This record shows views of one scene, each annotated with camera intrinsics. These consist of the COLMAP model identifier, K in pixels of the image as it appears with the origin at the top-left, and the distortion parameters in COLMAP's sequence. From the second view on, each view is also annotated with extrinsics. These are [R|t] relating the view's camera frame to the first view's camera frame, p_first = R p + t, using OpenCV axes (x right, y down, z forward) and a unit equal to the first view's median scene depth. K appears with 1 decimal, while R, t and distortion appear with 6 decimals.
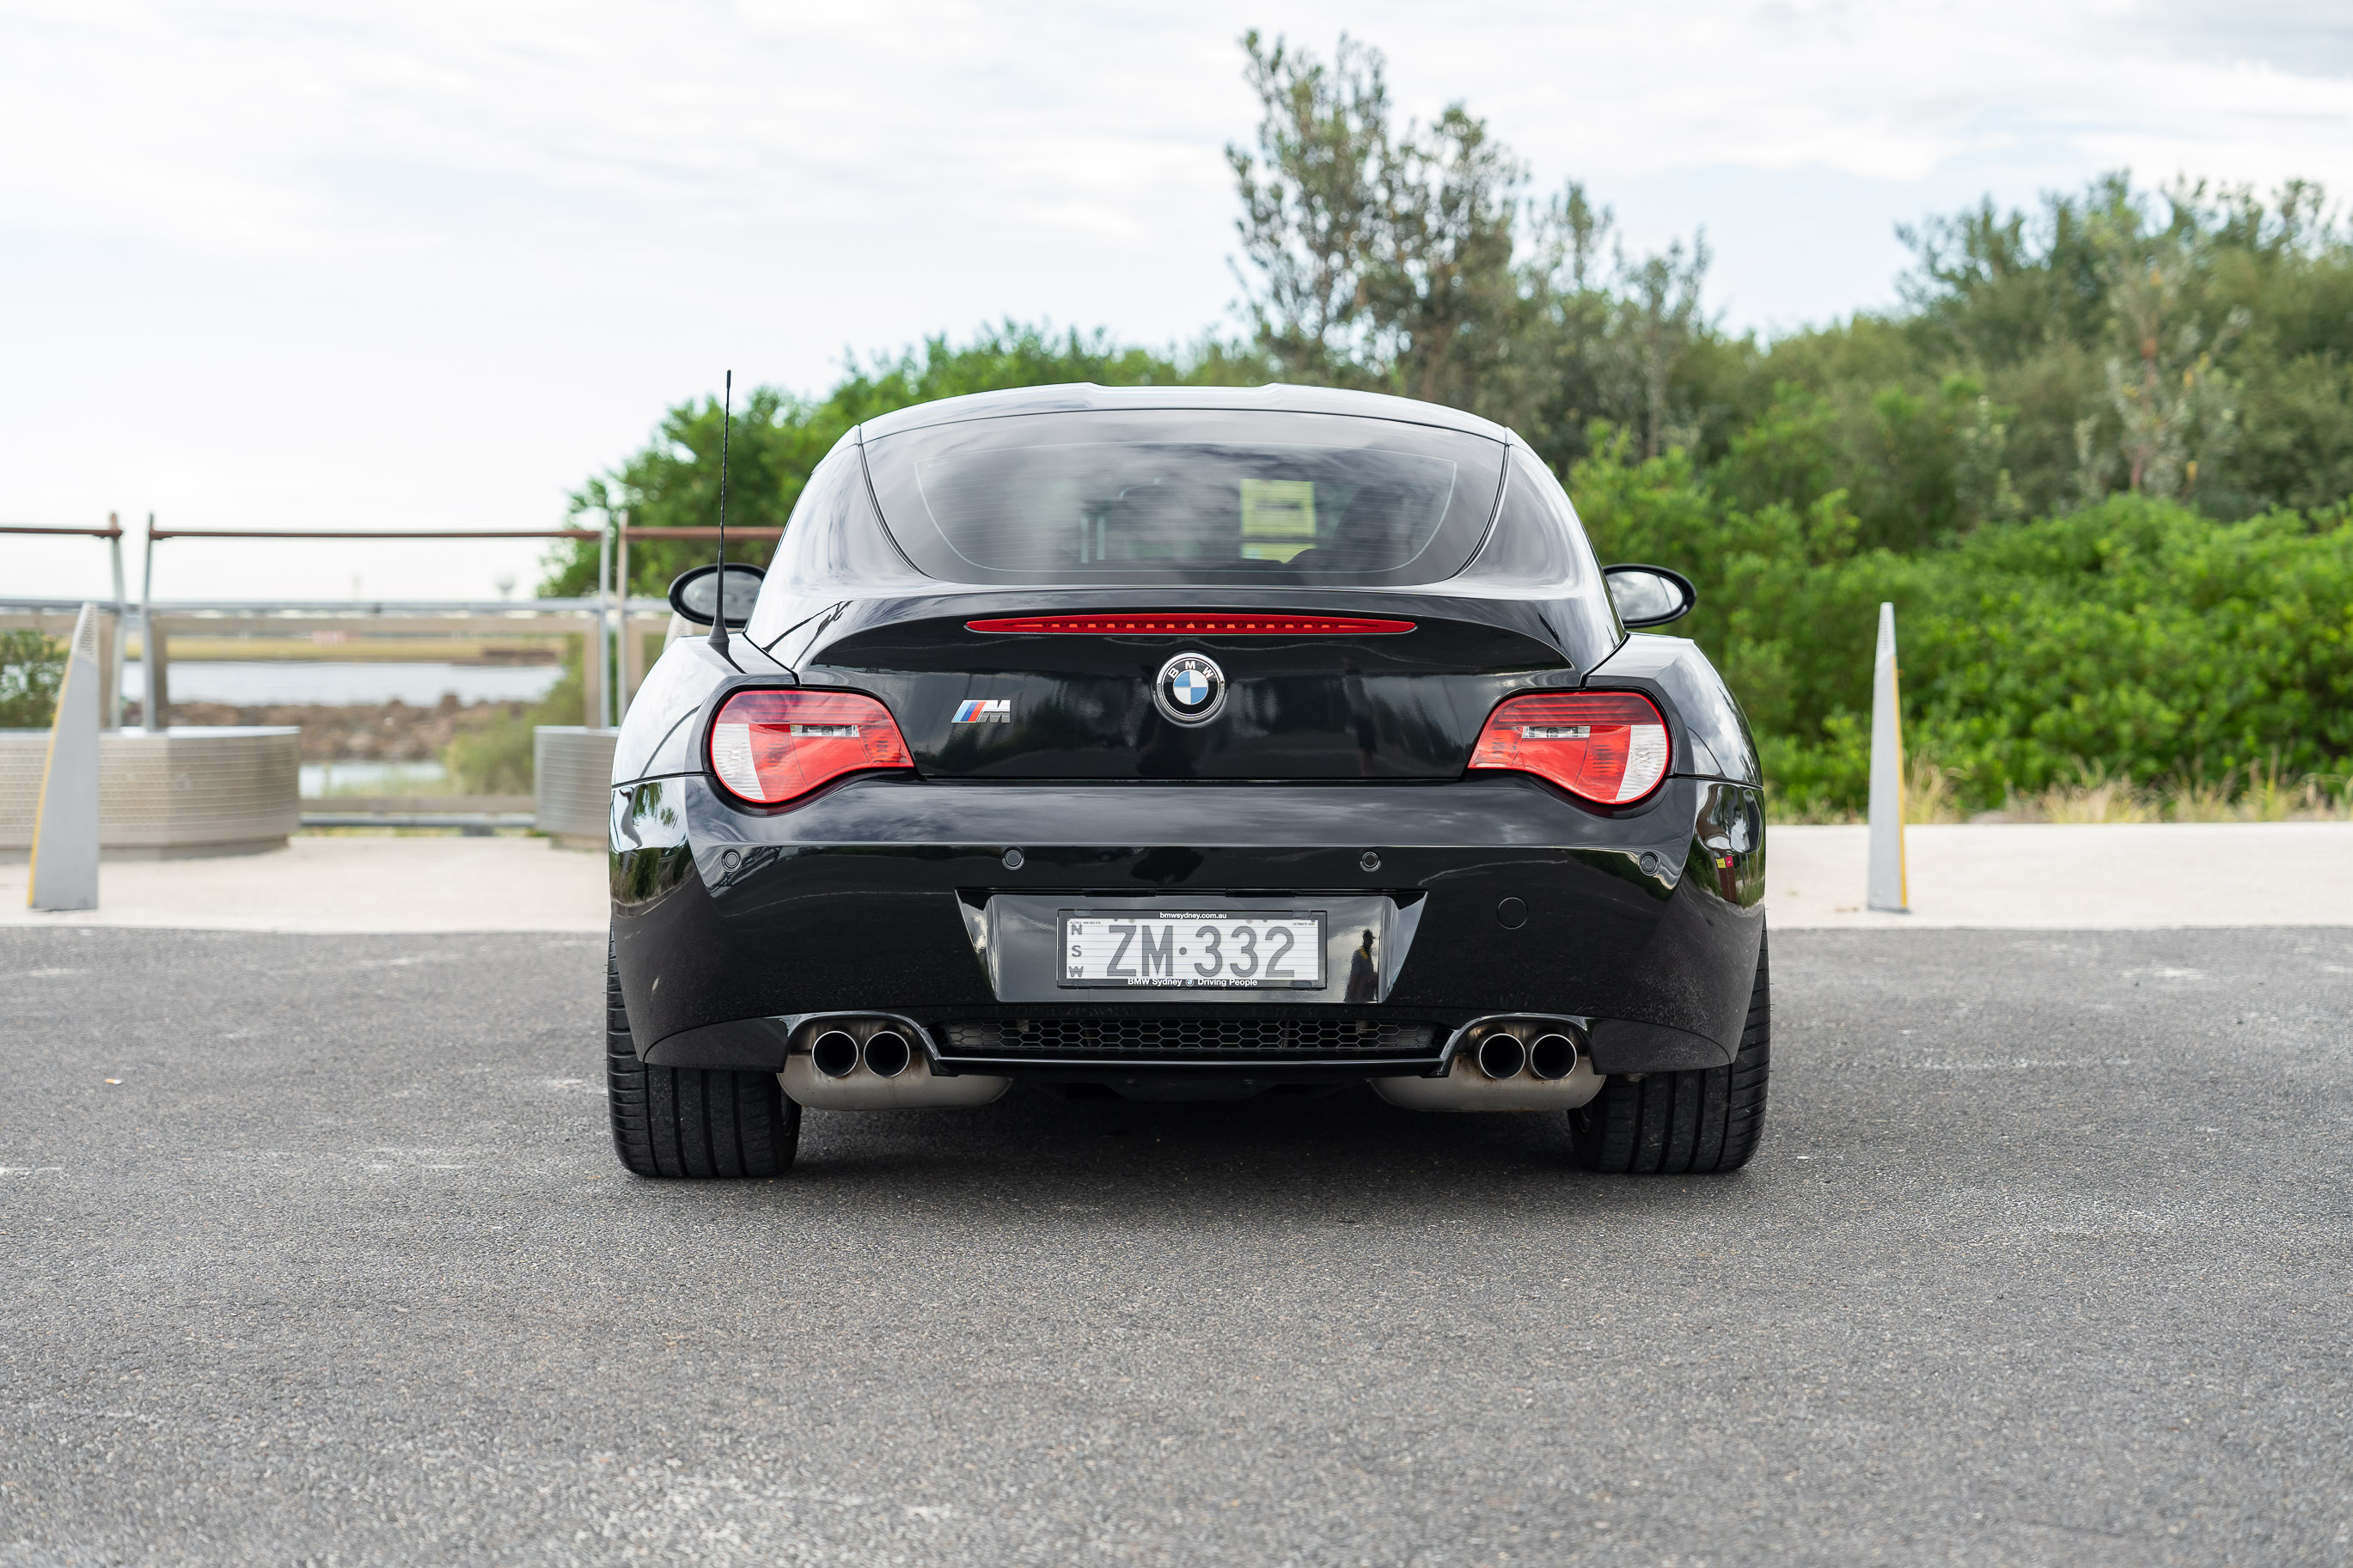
lens RADIAL K [[4122.3, 0, 1176.5], [0, 4122.3, 784.0], [0, 0, 1]] dist [0.012307, -0.011110]
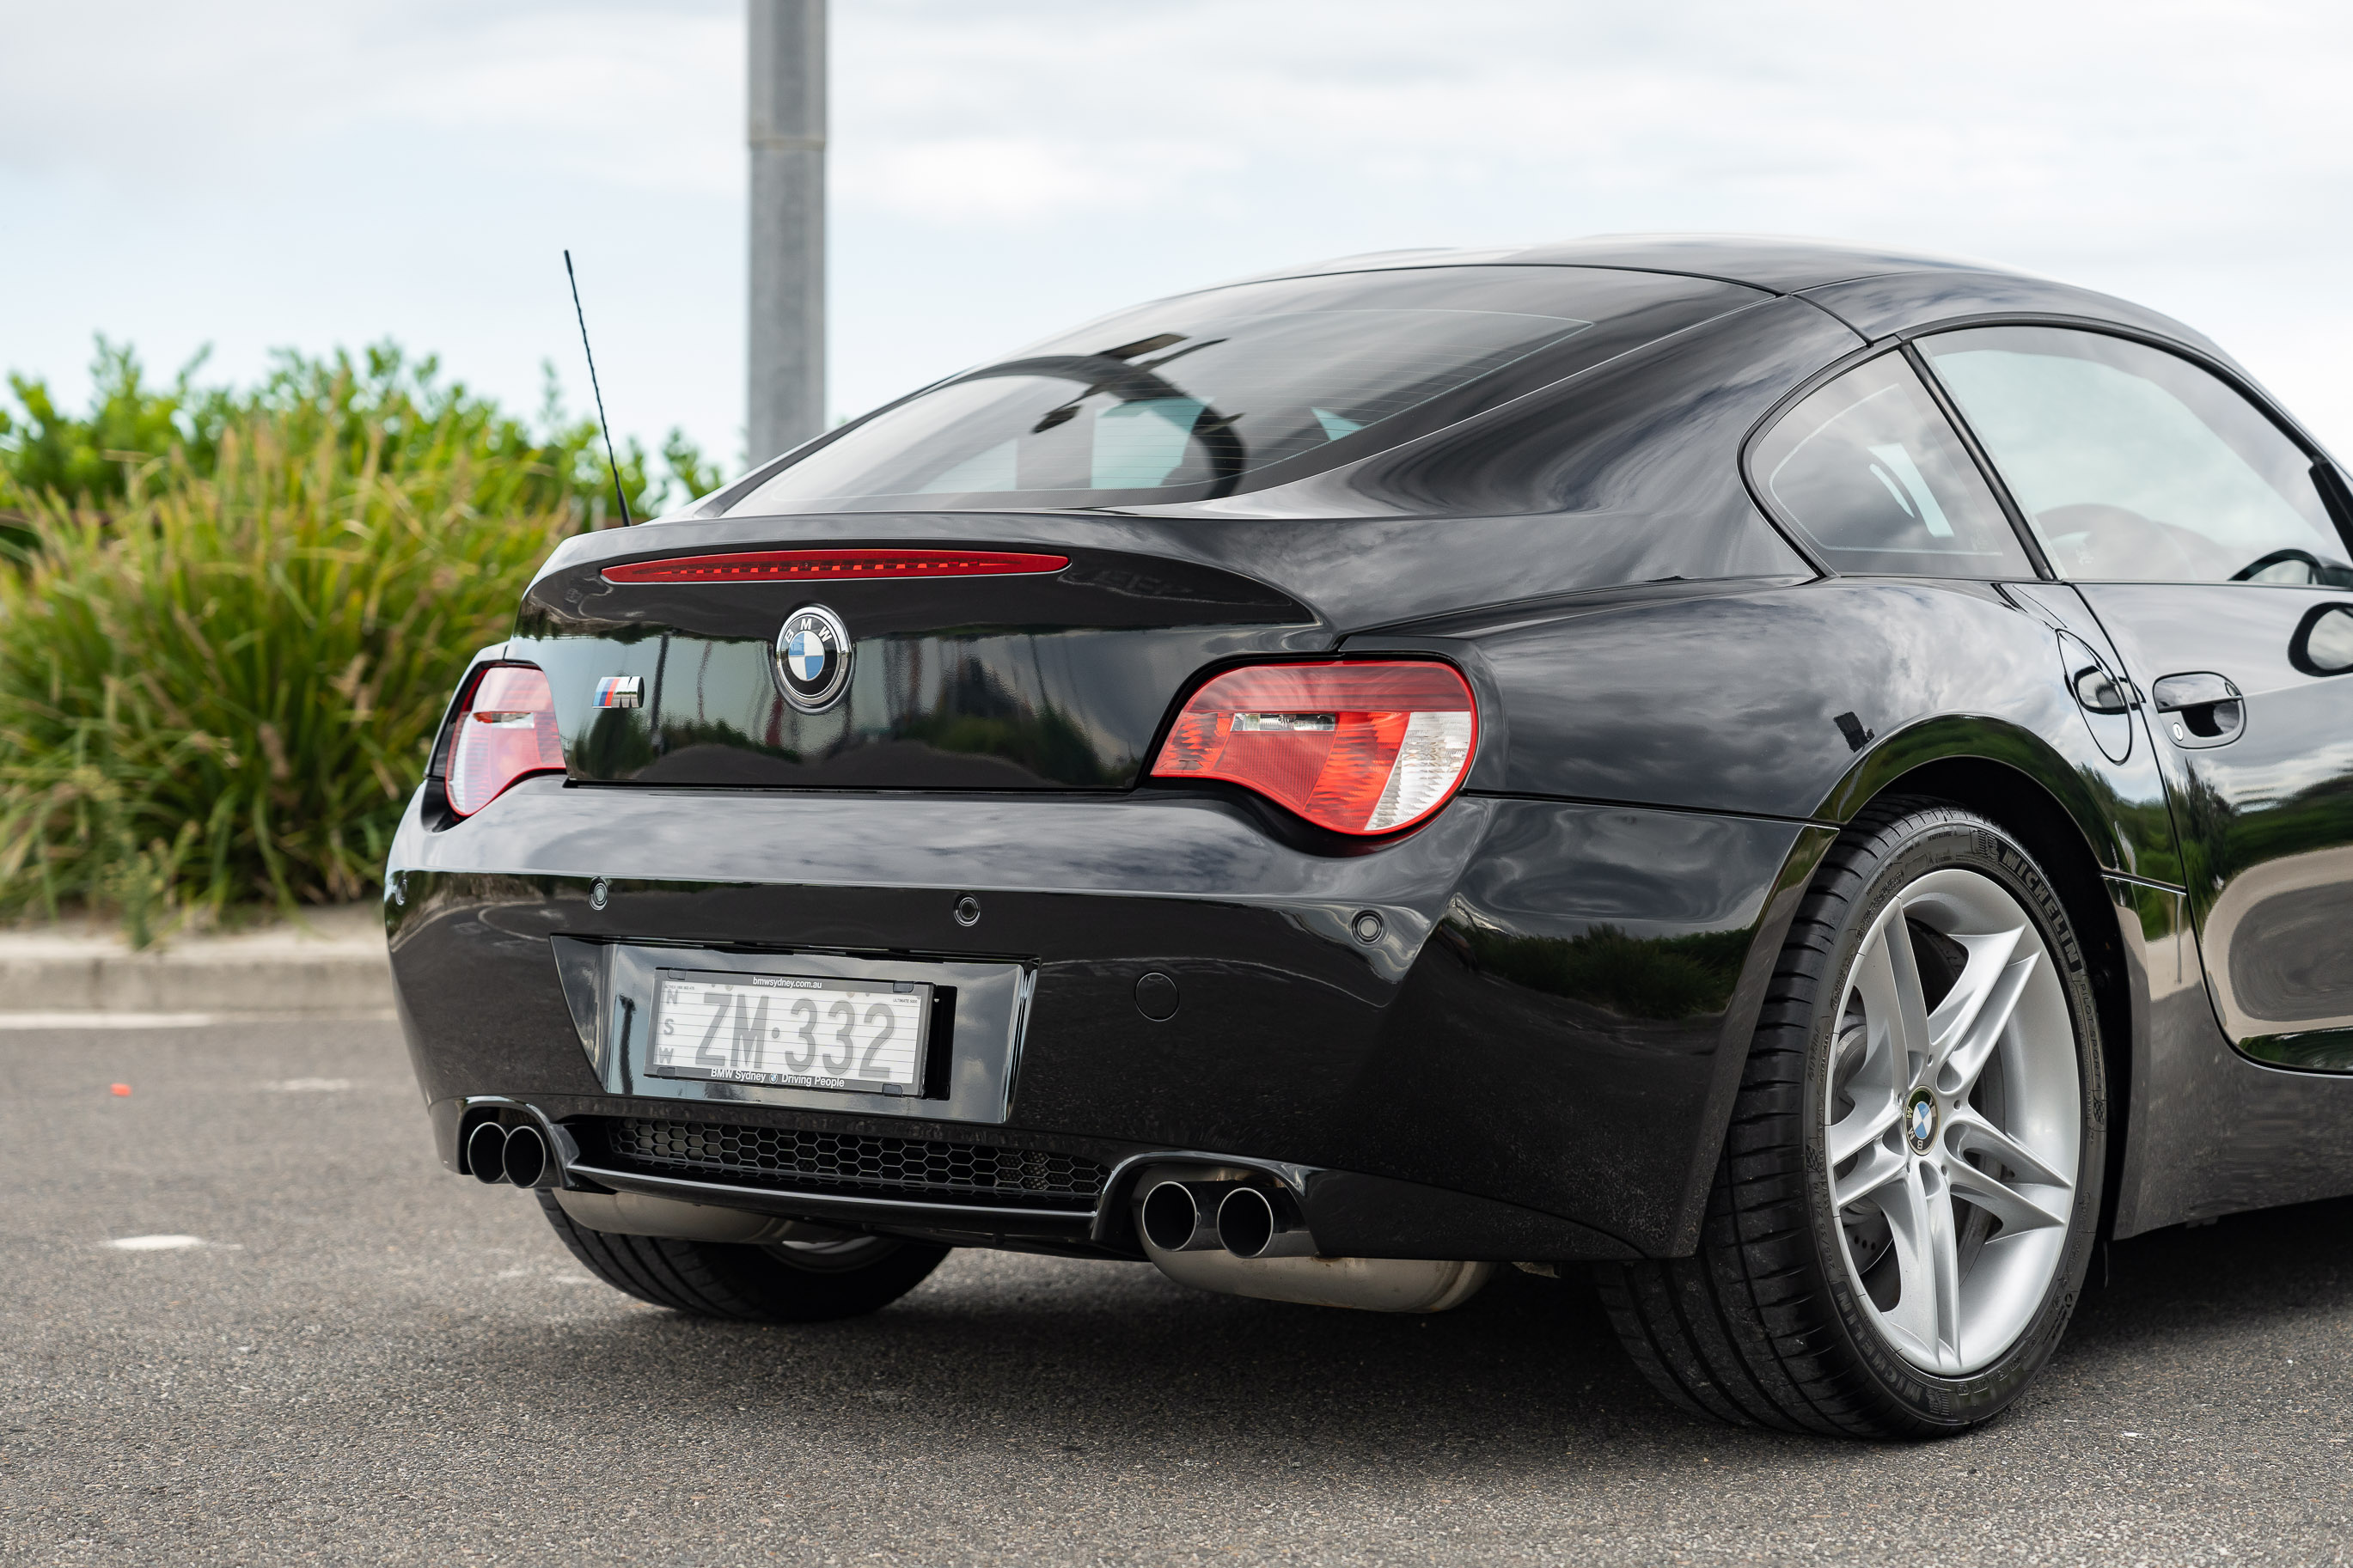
lens RADIAL K [[4665.3, 0, 1163.1], [0, 4665.3, 833.9], [0, 0, 1]] dist [0.027896, 0.234175]
pose [[0.766458, 0.014254, -0.642137, 0.546056], [-0.021002, 0.999775, -0.002876, 0.007485], [0.641951, 0.015691, 0.766585, 0.426030]]
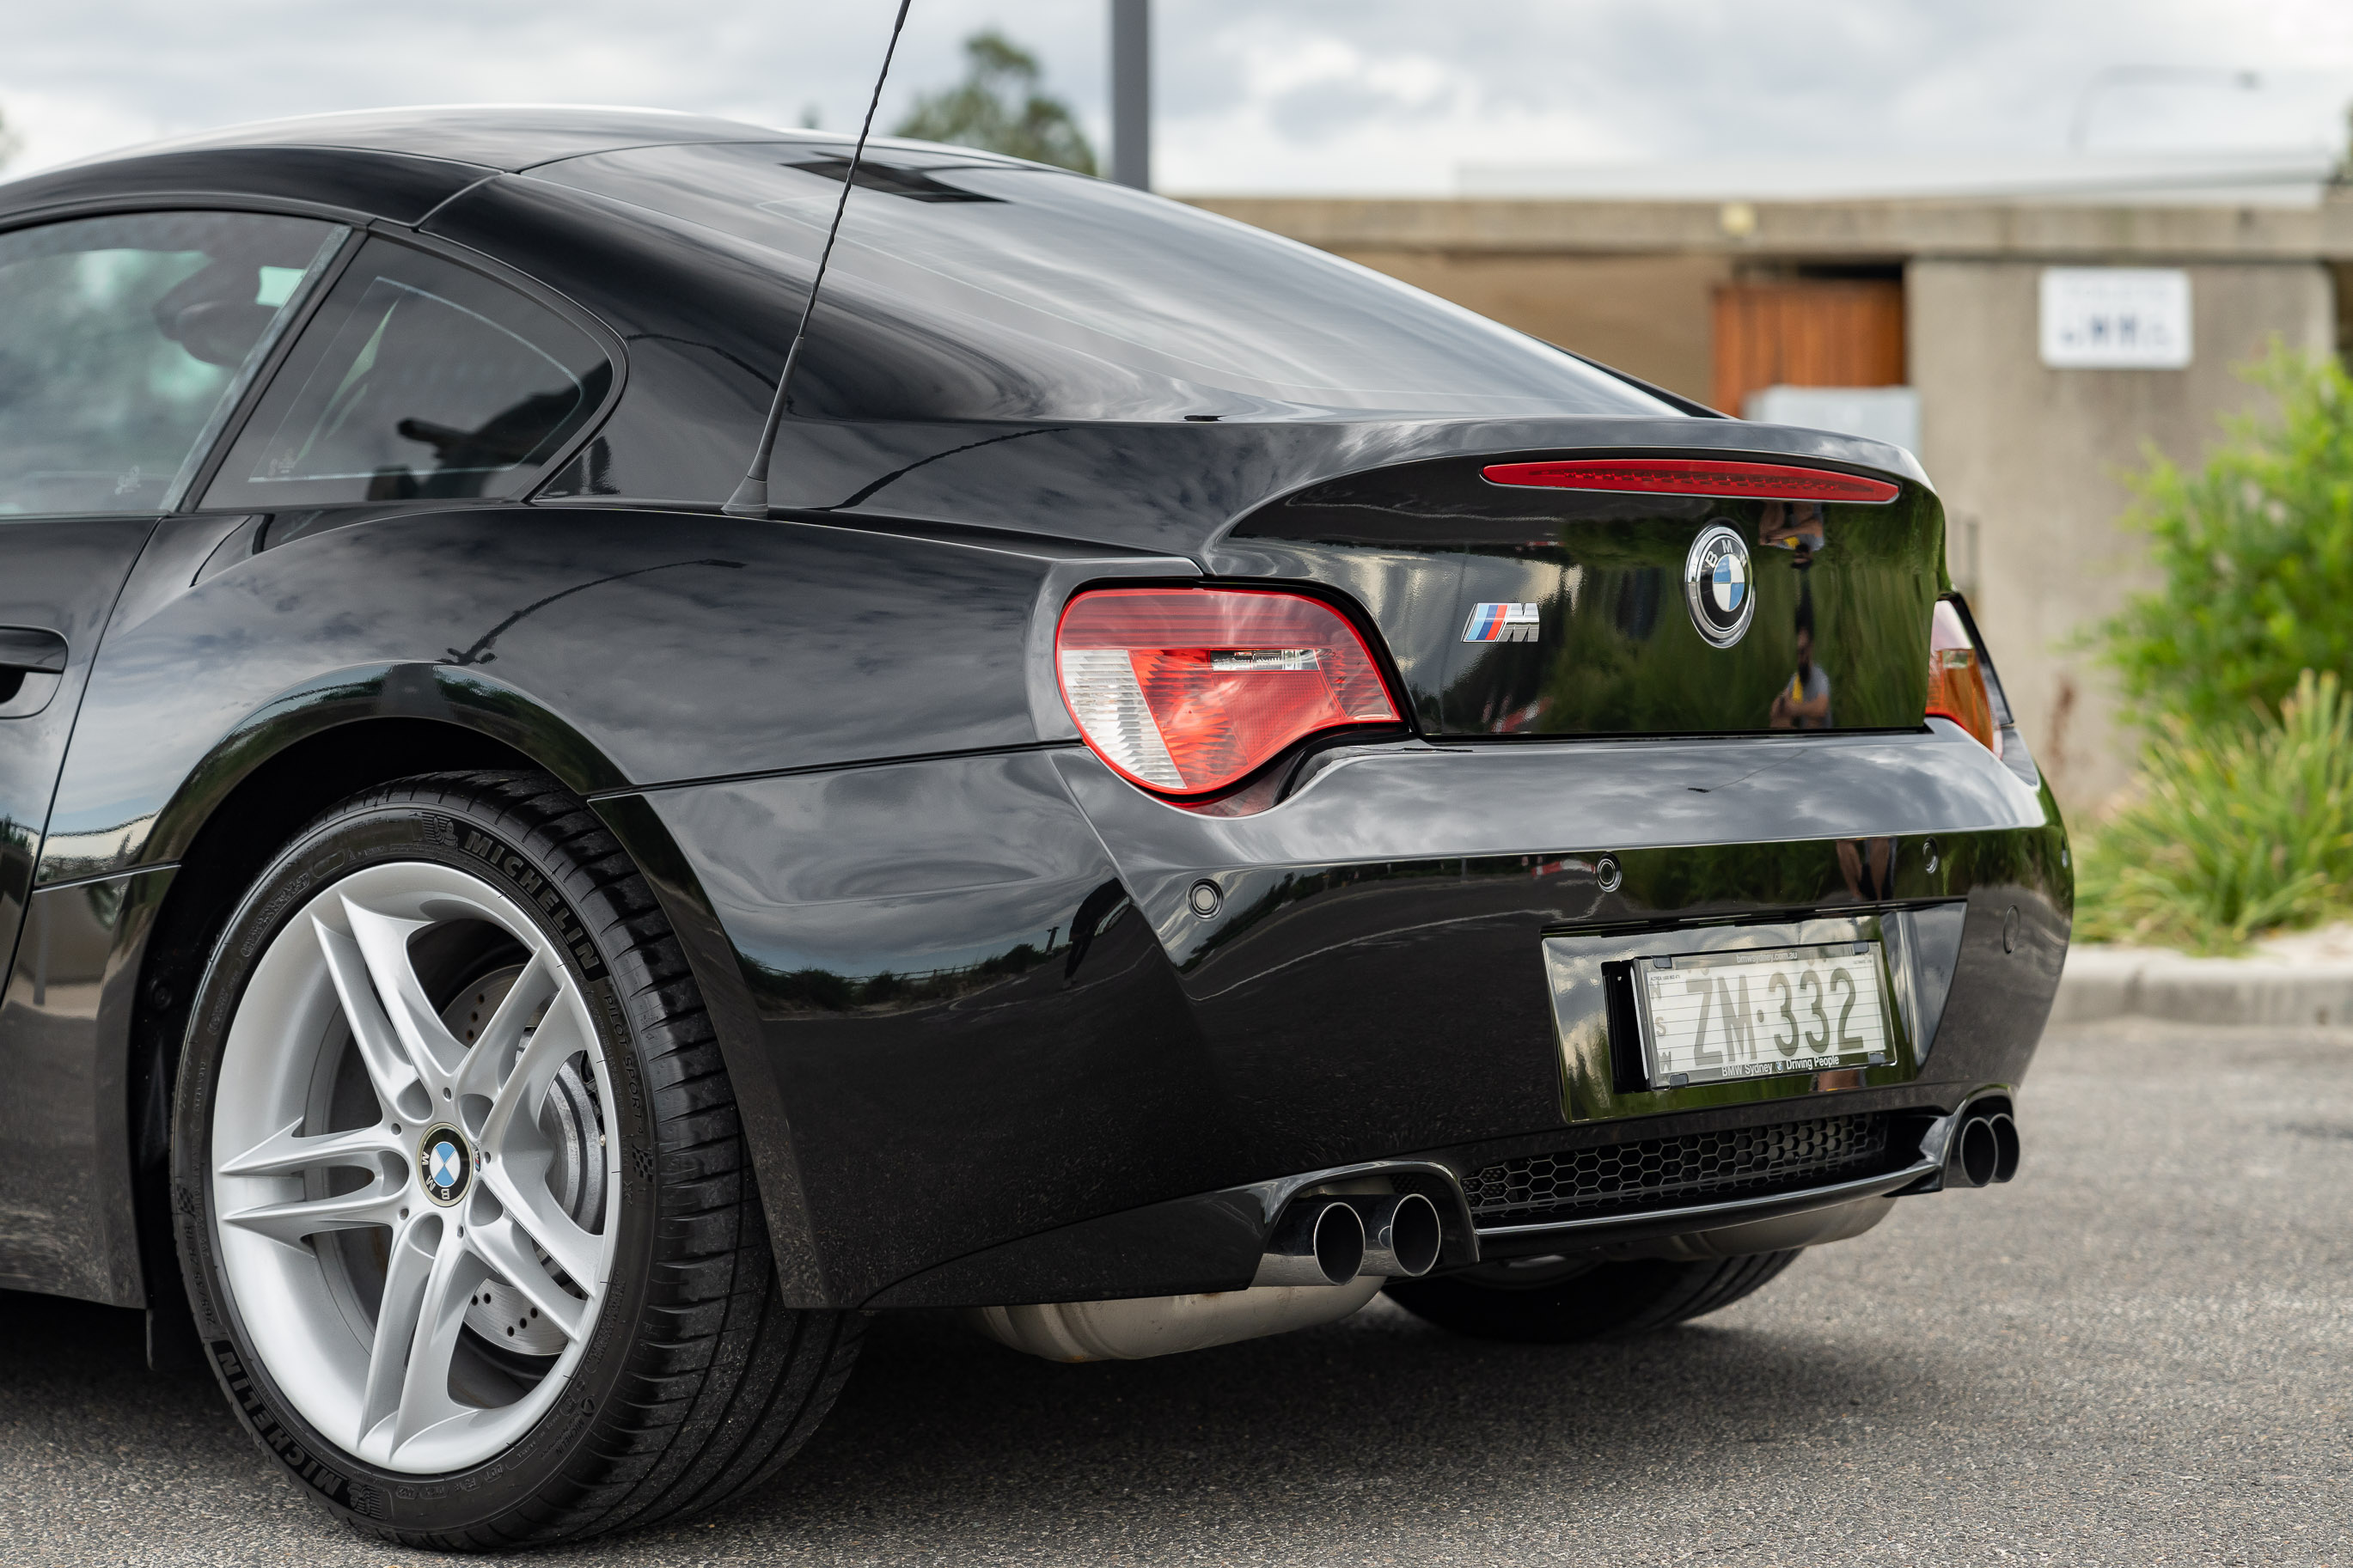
lens RADIAL K [[4913.1, 0, 1176.5], [0, 4913.1, 784.0], [0, 0, 1]] dist [0.032137, 0.032242]
pose [[0.644554, -0.021694, 0.764251, -0.591653], [0.041619, 0.999111, -0.006739, 0.007508], [-0.763426, 0.036151, 0.644883, 0.584740]]
